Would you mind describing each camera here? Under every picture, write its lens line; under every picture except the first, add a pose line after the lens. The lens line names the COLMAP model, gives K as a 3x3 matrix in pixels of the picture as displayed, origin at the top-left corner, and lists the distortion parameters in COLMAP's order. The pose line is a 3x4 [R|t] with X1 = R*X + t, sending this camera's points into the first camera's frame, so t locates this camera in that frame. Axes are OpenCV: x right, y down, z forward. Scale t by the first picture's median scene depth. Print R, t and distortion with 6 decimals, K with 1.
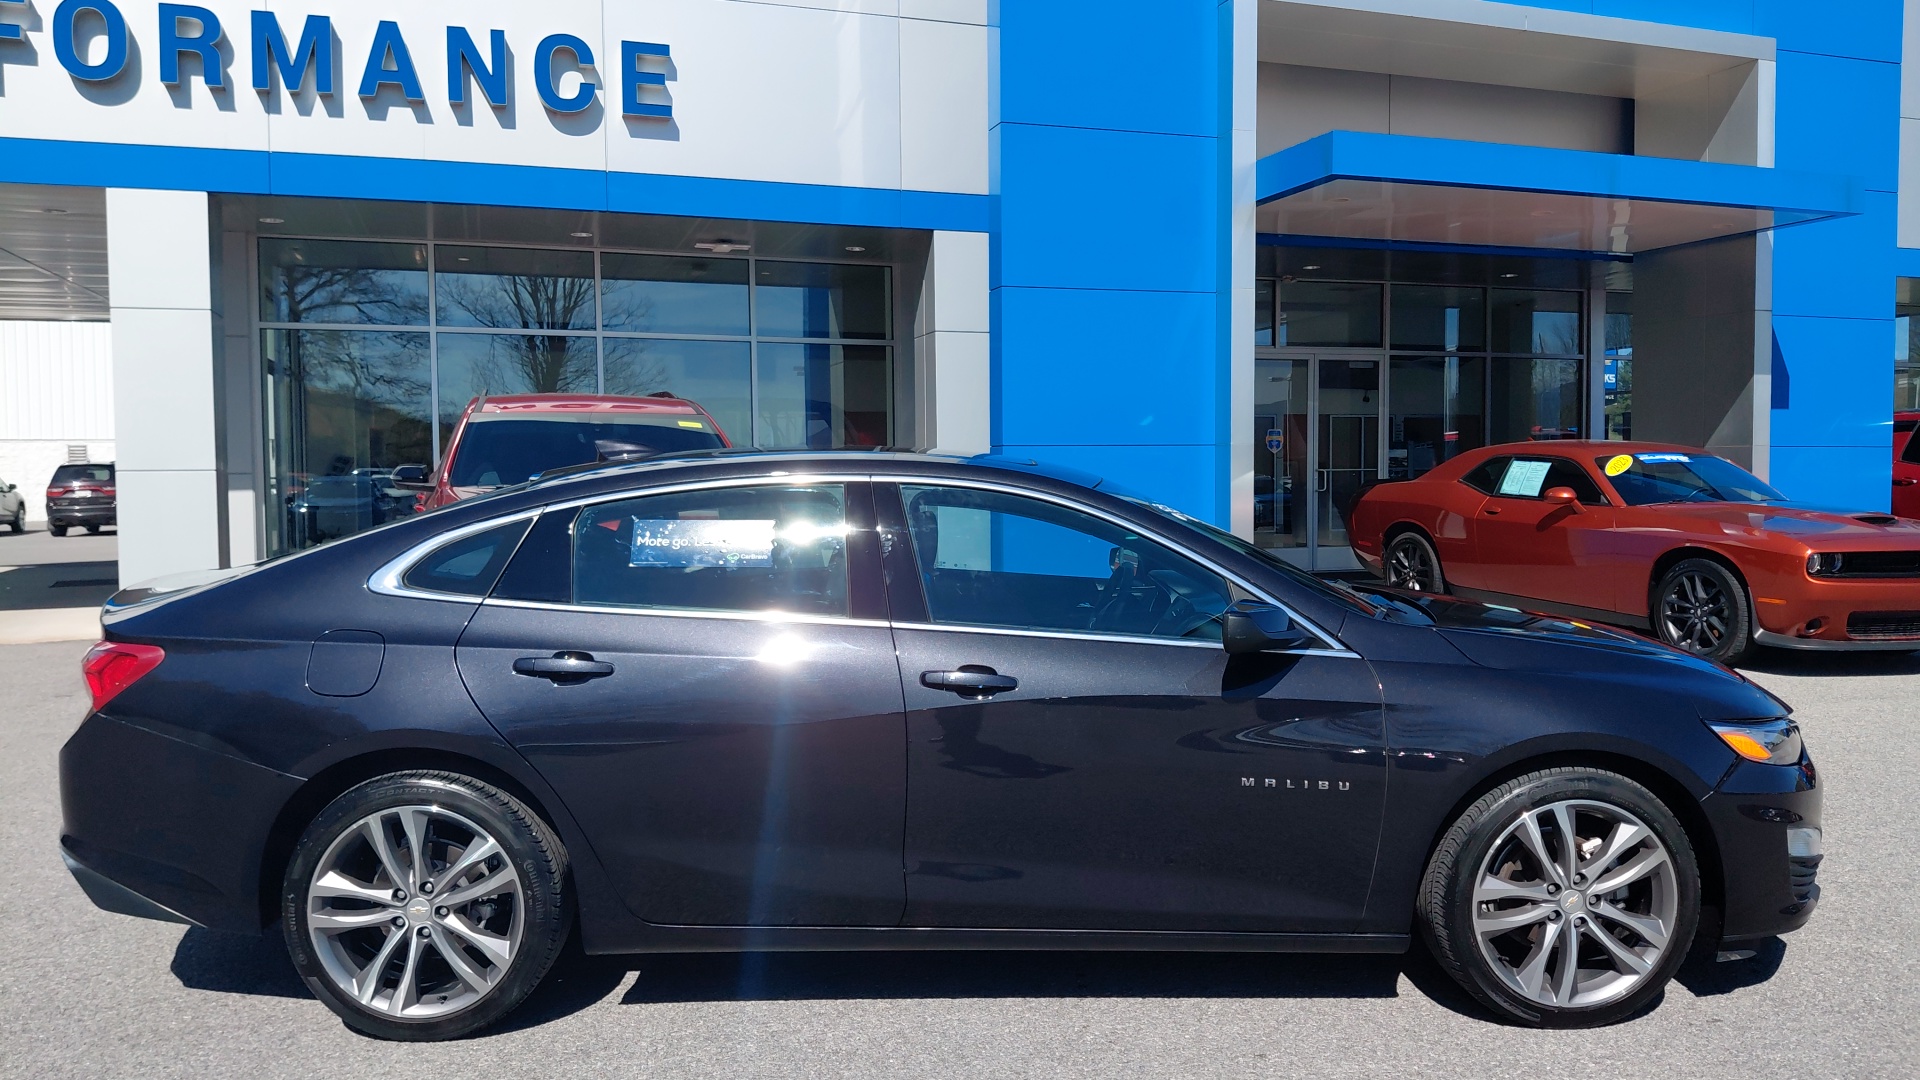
lens RADIAL K [[1396.7, 0, 973.6], [0, 1396.7, 546.9], [0, 0, 1]] dist [0.005666, -0.054665]
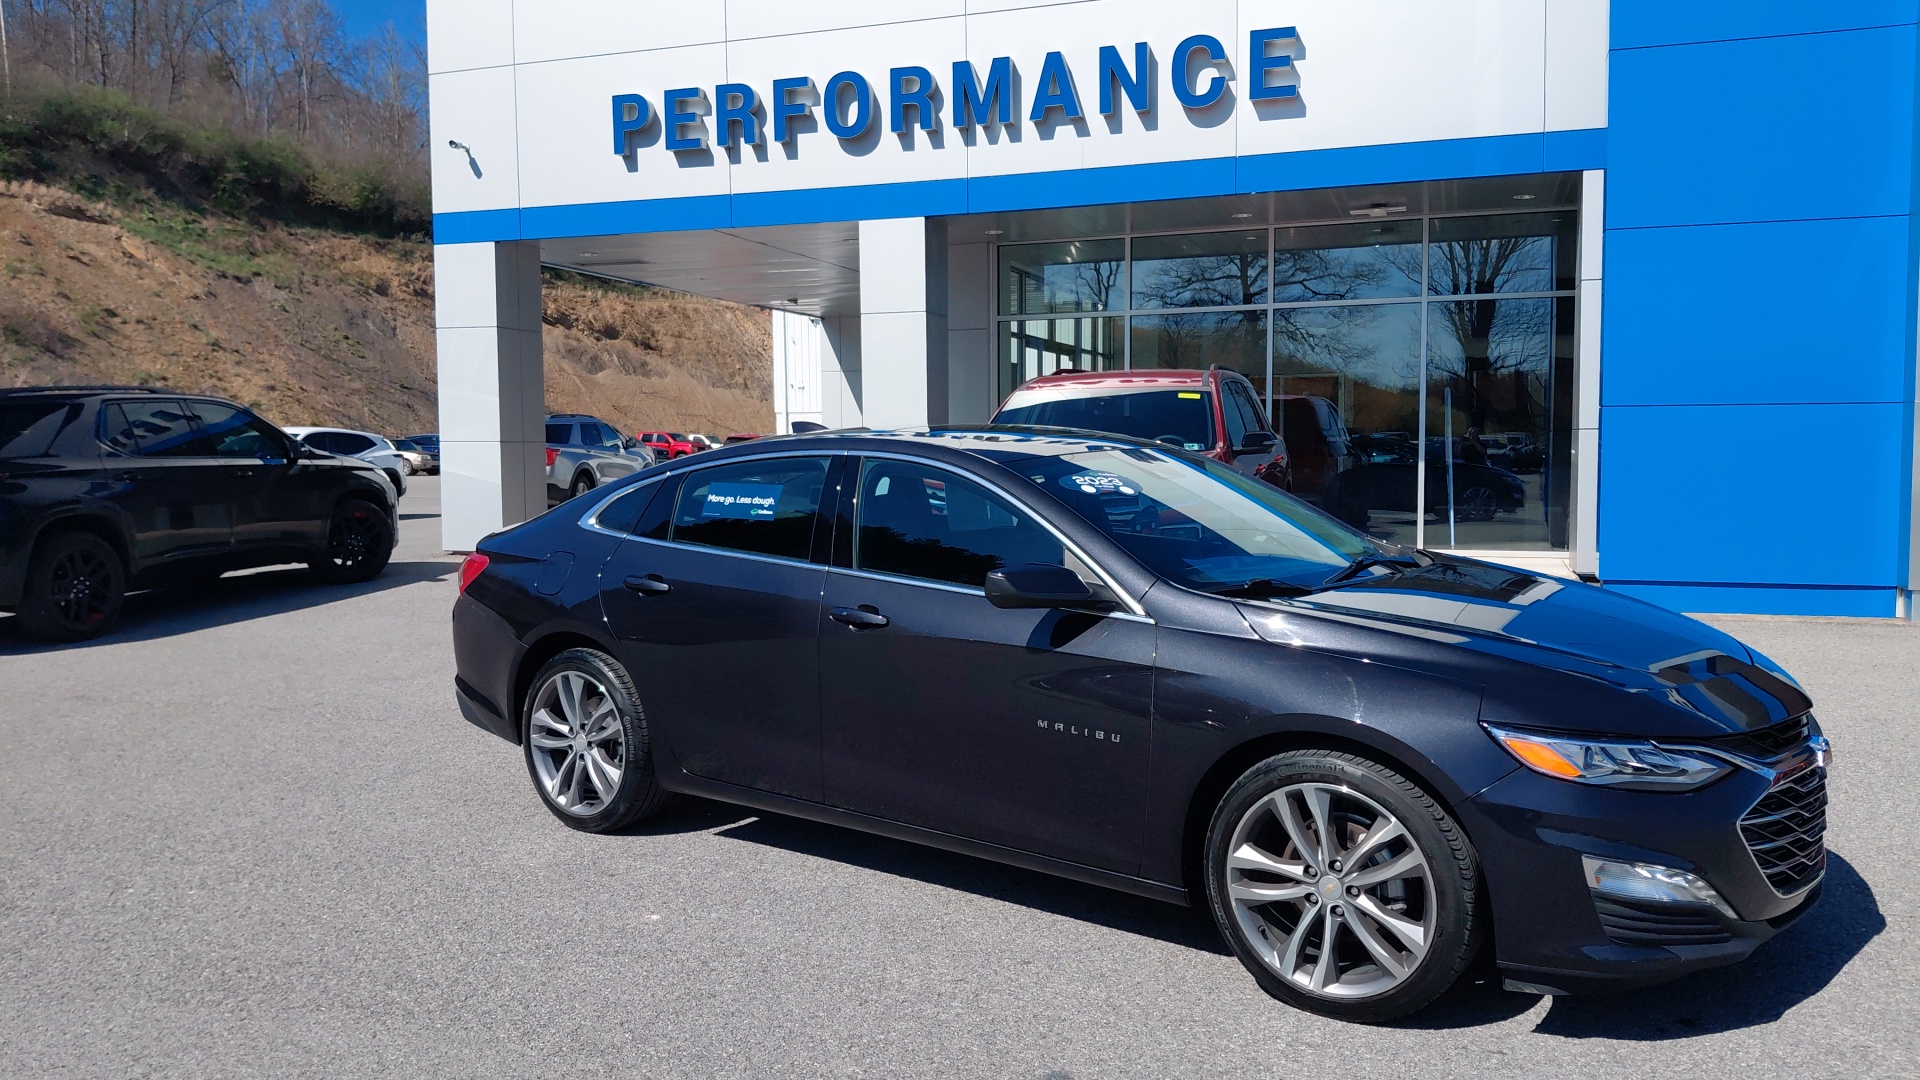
lens RADIAL K [[1396.7, 0, 973.6], [0, 1396.7, 546.9], [0, 0, 1]] dist [0.005666, -0.054665]
pose [[0.786795, 0.041021, -0.615850, 0.273515], [-0.022606, 0.999035, 0.037663, -0.005040], [0.616800, -0.015711, 0.786963, 0.026572]]
